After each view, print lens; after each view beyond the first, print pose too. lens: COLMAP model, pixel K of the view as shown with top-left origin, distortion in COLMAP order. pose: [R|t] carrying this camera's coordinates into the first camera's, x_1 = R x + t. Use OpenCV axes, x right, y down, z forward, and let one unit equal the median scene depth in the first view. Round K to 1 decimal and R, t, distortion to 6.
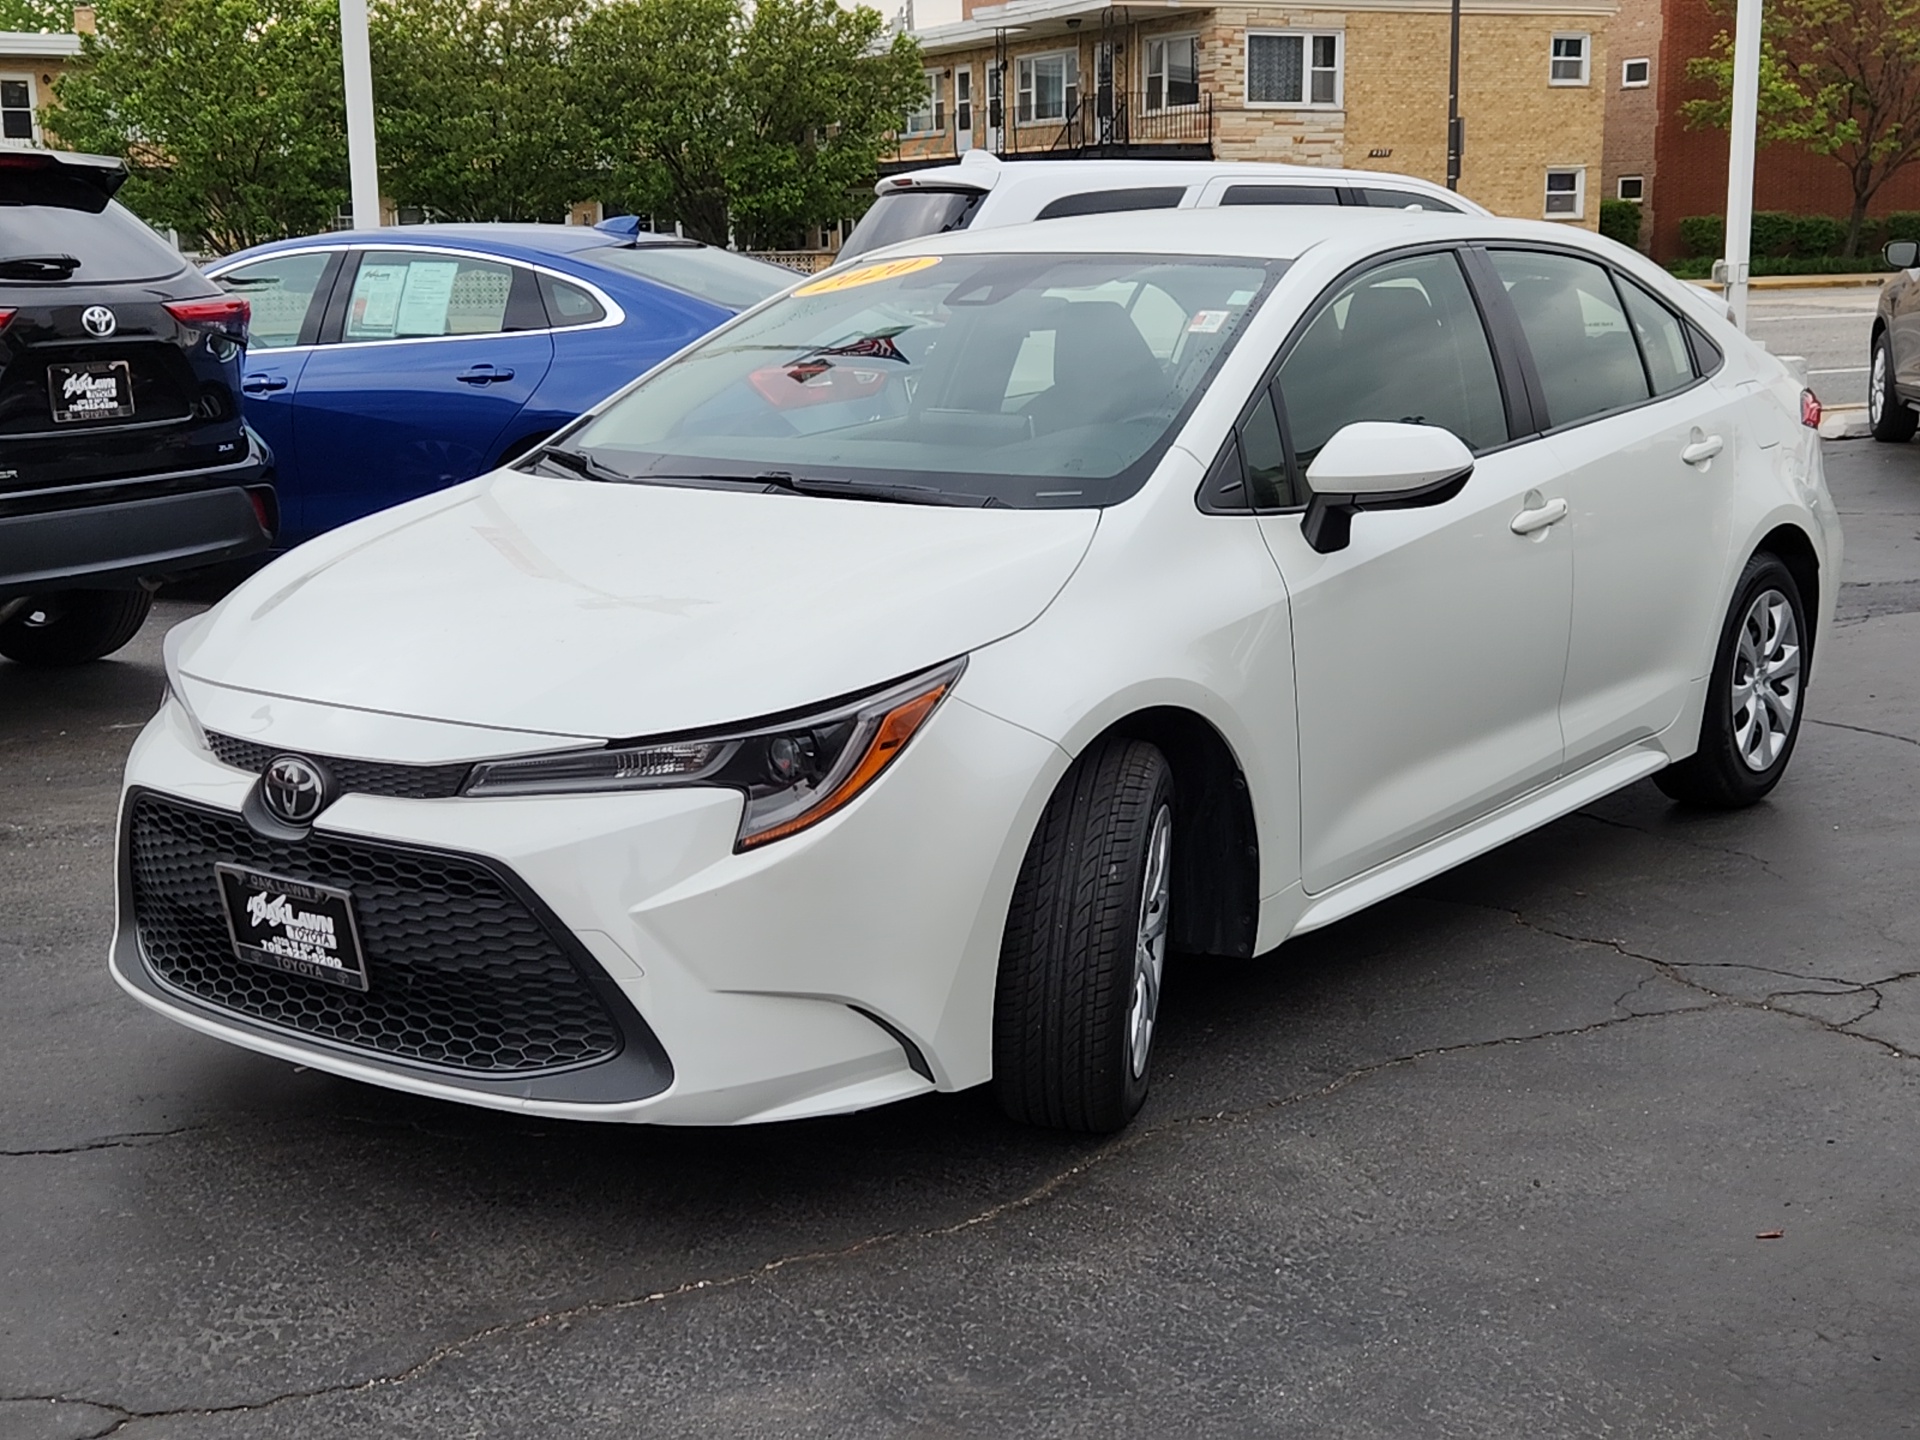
lens RADIAL K [[2351.7, 0, 961.9], [0, 2351.7, 717.4], [0, 0, 1]] dist [-0.201317, 0.000000]
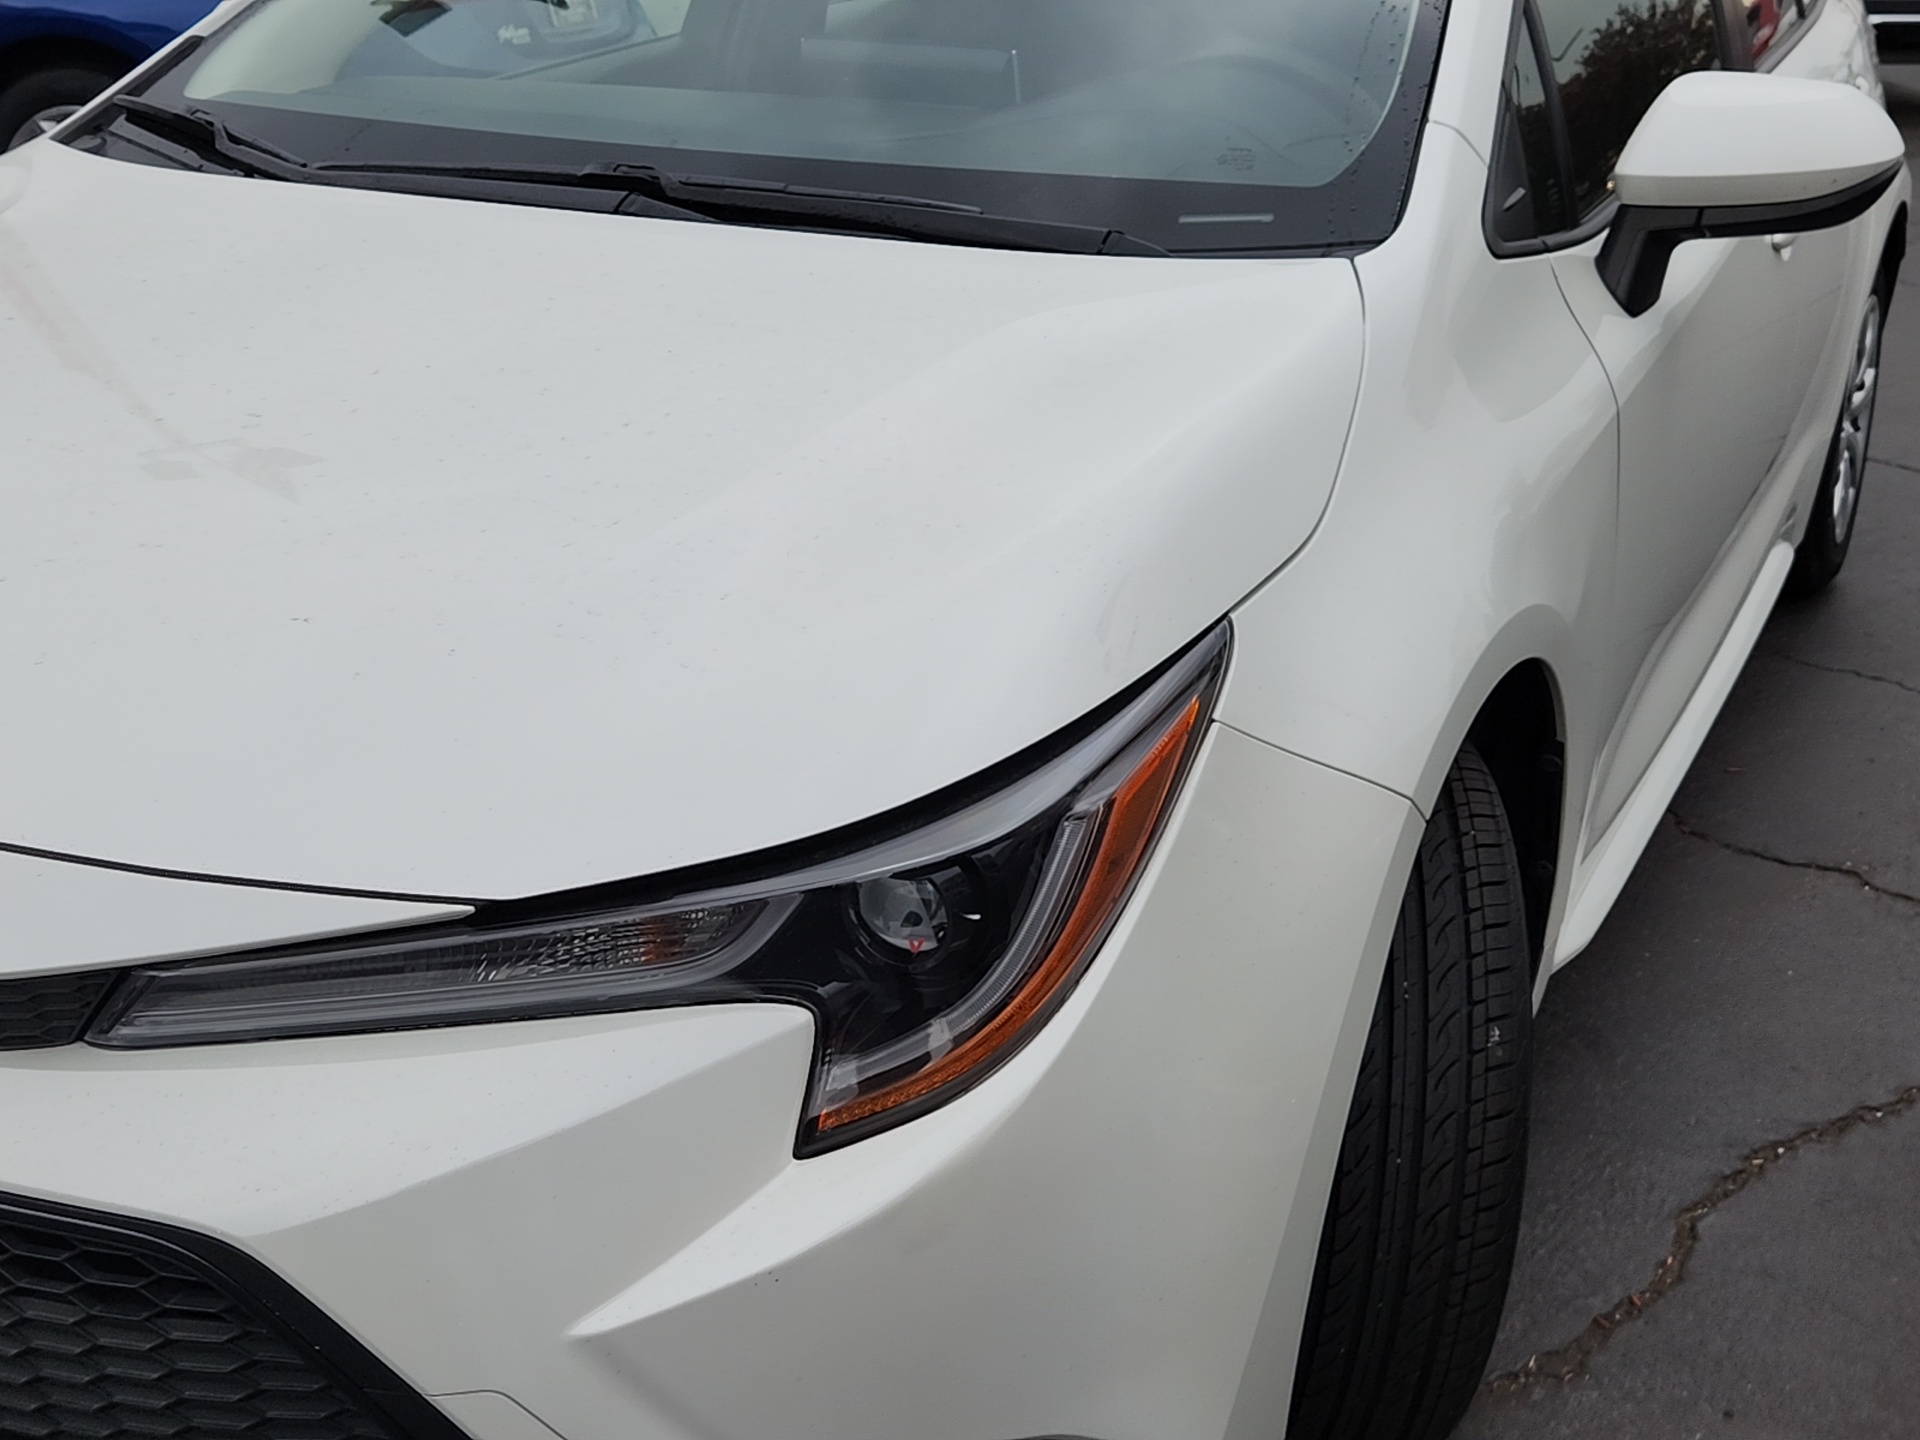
lens RADIAL K [[2411.3, 0, 965.0], [0, 2411.3, 722.2], [0, 0, 1]] dist [-0.027163, 0.000000]
pose [[0.980133, -0.046789, 0.192741, -0.125248], [0.015262, 0.986687, 0.161911, -0.075131], [-0.197751, -0.155753, 0.967799, 0.499081]]
